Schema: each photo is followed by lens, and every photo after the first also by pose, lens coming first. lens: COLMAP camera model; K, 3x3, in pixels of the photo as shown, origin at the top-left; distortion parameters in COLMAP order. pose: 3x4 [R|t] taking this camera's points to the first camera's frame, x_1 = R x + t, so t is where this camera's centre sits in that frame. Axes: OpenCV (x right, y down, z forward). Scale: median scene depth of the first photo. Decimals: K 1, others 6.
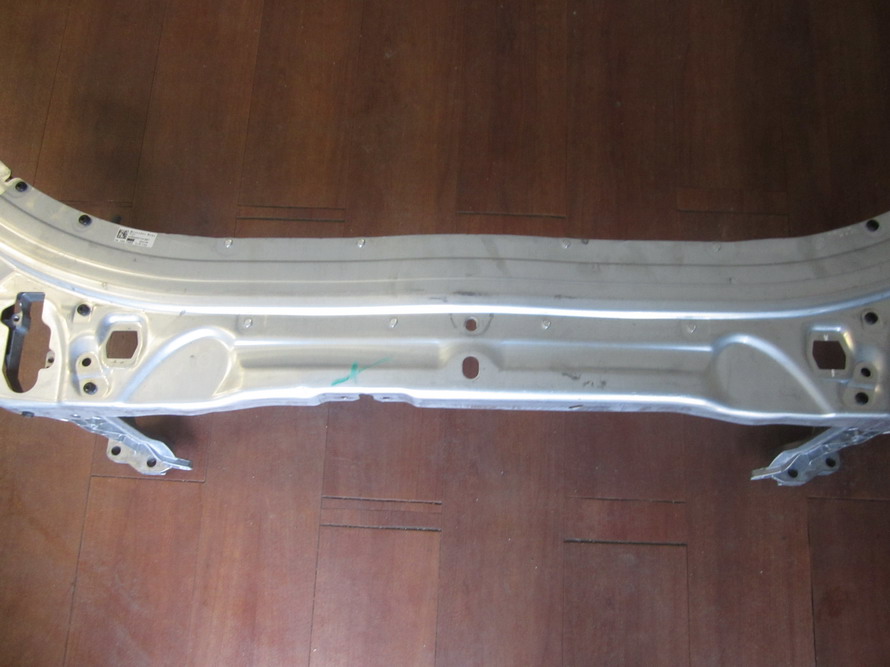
lens RADIAL K [[732.1, 0, 445.0], [0, 732.1, 333.5], [0, 0, 1]] dist [-0.052493, 0.014966]
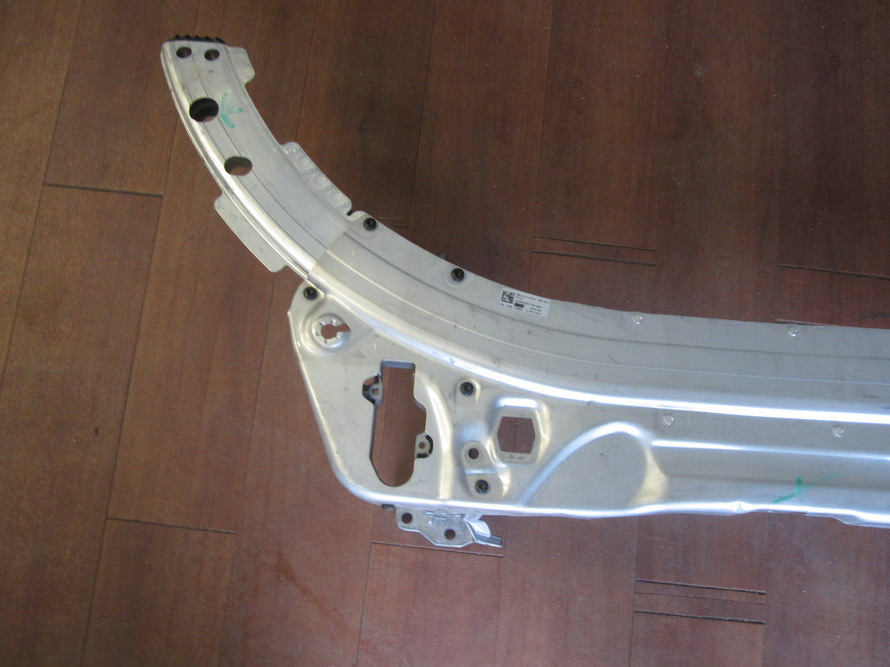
lens RADIAL K [[732.1, 0, 445.0], [0, 732.1, 333.5], [0, 0, 1]] dist [-0.052493, 0.014966]
pose [[0.996931, 0.067777, 0.039177, -0.478190], [-0.070347, 0.995171, 0.068457, -0.129368], [-0.034348, -0.071003, 0.996885, 0.139980]]
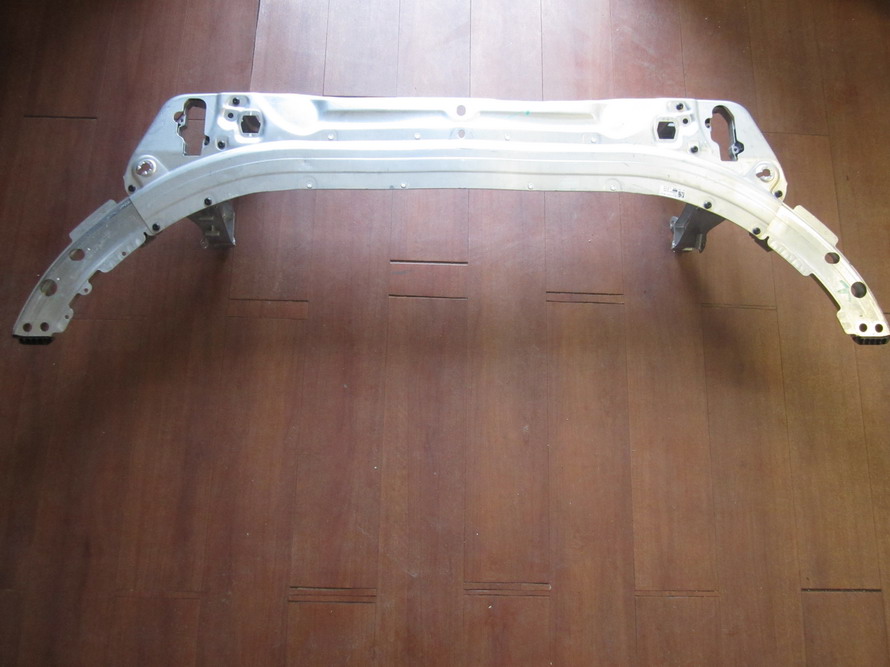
lens RADIAL K [[731.4, 0, 445.5], [0, 731.4, 338.8], [0, 0, 1]] dist [-0.041003, -0.002094]
pose [[-0.999621, 0.024832, -0.011912, 0.085633], [-0.027531, -0.888887, 0.457299, -0.989624], [0.000767, 0.457454, 0.889233, -0.238703]]
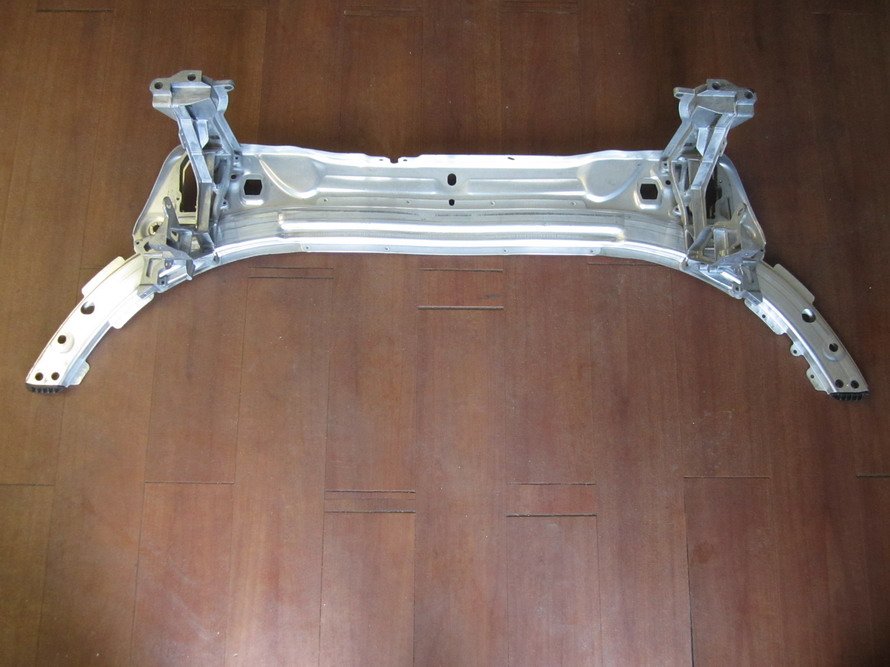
lens RADIAL K [[732.1, 0, 445.0], [0, 732.1, 333.5], [0, 0, 1]] dist [-0.052493, 0.014966]
pose [[0.997919, -0.028708, 0.057736, -0.019799], [0.027805, 0.999479, 0.016371, -0.081025], [-0.058176, -0.014731, 0.998198, -0.347244]]
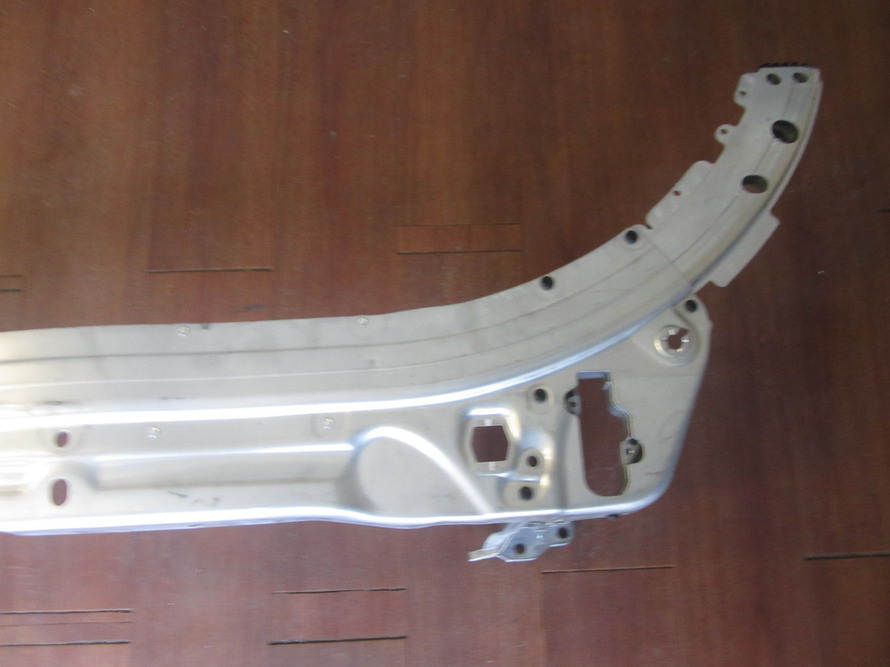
lens RADIAL K [[732.1, 0, 445.0], [0, 732.1, 333.5], [0, 0, 1]] dist [-0.052493, 0.014966]
pose [[0.995457, -0.067899, 0.066743, 0.349954], [0.066187, 0.997427, 0.027527, -0.104211], [-0.068440, -0.022985, 0.997390, 0.115497]]
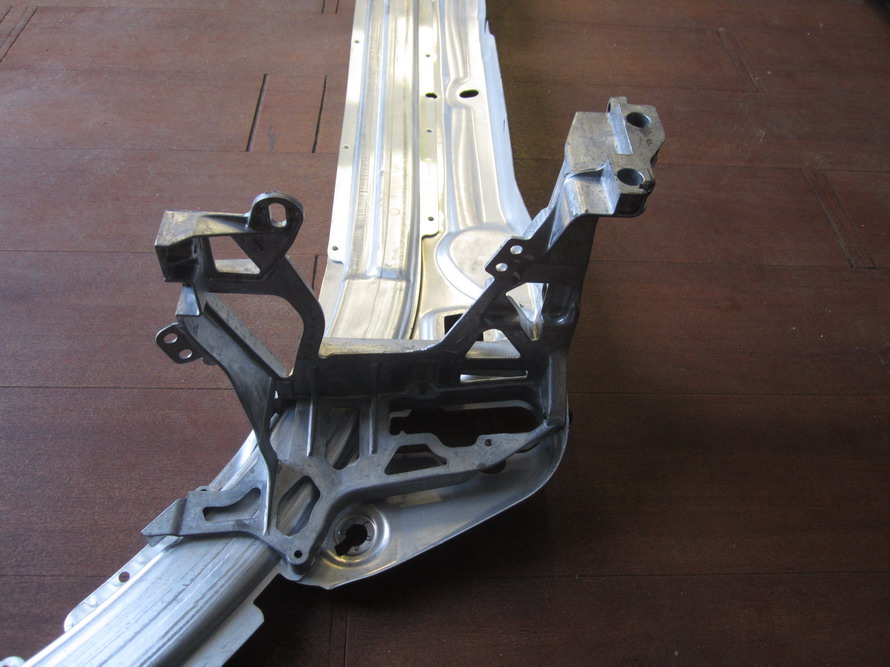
lens RADIAL K [[732.1, 0, 445.0], [0, 732.1, 333.5], [0, 0, 1]] dist [-0.052493, 0.014966]
pose [[0.072969, 0.792231, -0.605843, 0.898308], [-0.980957, 0.166645, 0.099766, -0.384587], [0.179998, 0.587026, 0.789304, 0.592096]]
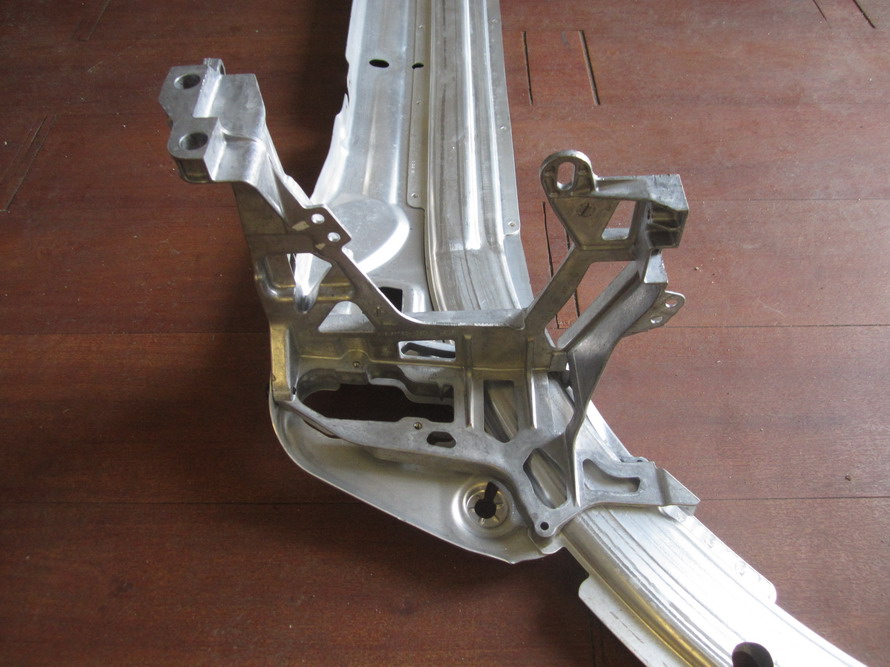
lens RADIAL K [[732.1, 0, 445.0], [0, 732.1, 333.5], [0, 0, 1]] dist [-0.052493, 0.014966]
pose [[-0.045359, -0.769928, 0.636516, -0.755728], [0.976174, 0.101183, 0.191954, -0.432699], [-0.212196, 0.630057, 0.746994, 0.669635]]
